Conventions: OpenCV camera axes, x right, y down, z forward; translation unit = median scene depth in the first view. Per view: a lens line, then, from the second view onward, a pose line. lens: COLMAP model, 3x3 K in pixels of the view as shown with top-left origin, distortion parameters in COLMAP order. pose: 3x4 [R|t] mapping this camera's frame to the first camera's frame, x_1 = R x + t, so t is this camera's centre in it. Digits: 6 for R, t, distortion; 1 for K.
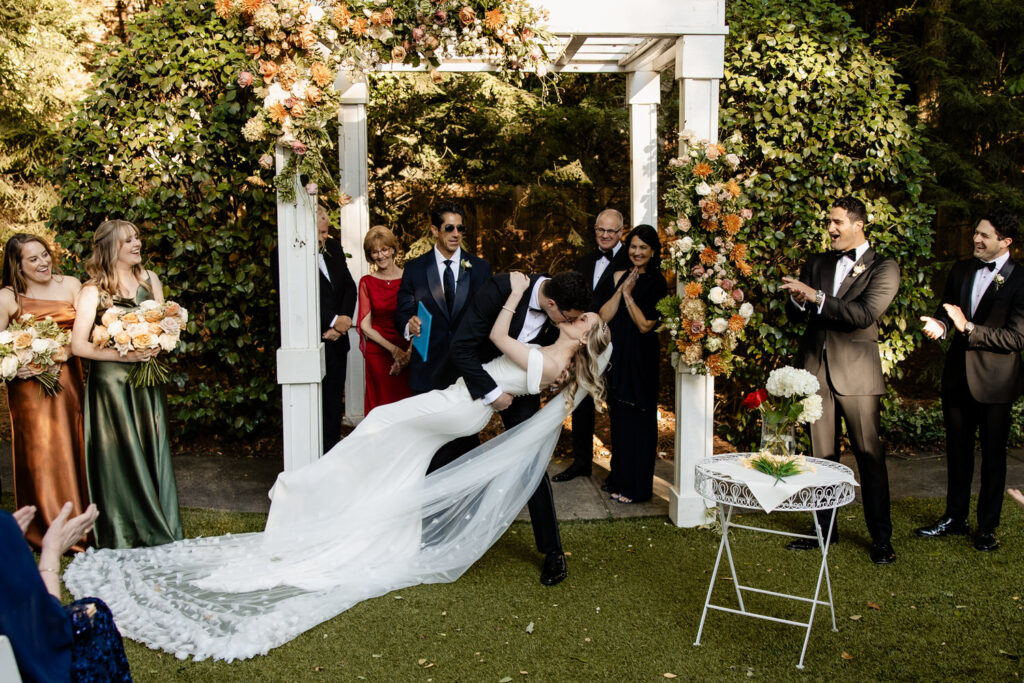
lens RADIAL K [[851.8, 0, 512.0], [0, 851.8, 341.5], [0, 0, 1]] dist [-0.011075, -0.005543]
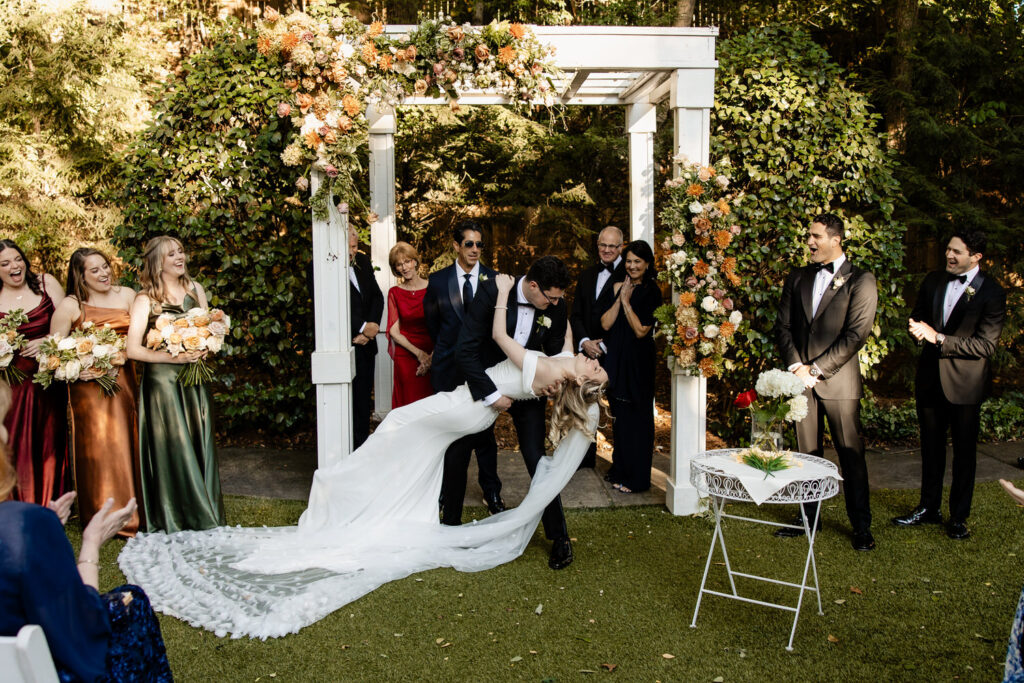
lens RADIAL K [[851.8, 0, 512.0], [0, 851.8, 341.5], [0, 0, 1]] dist [-0.011075, -0.005543]
pose [[0.999985, -0.000146, -0.005389, -0.008463], [0.000086, 0.999938, -0.011158, 0.006858], [0.005390, 0.011157, 0.999923, -0.107202]]
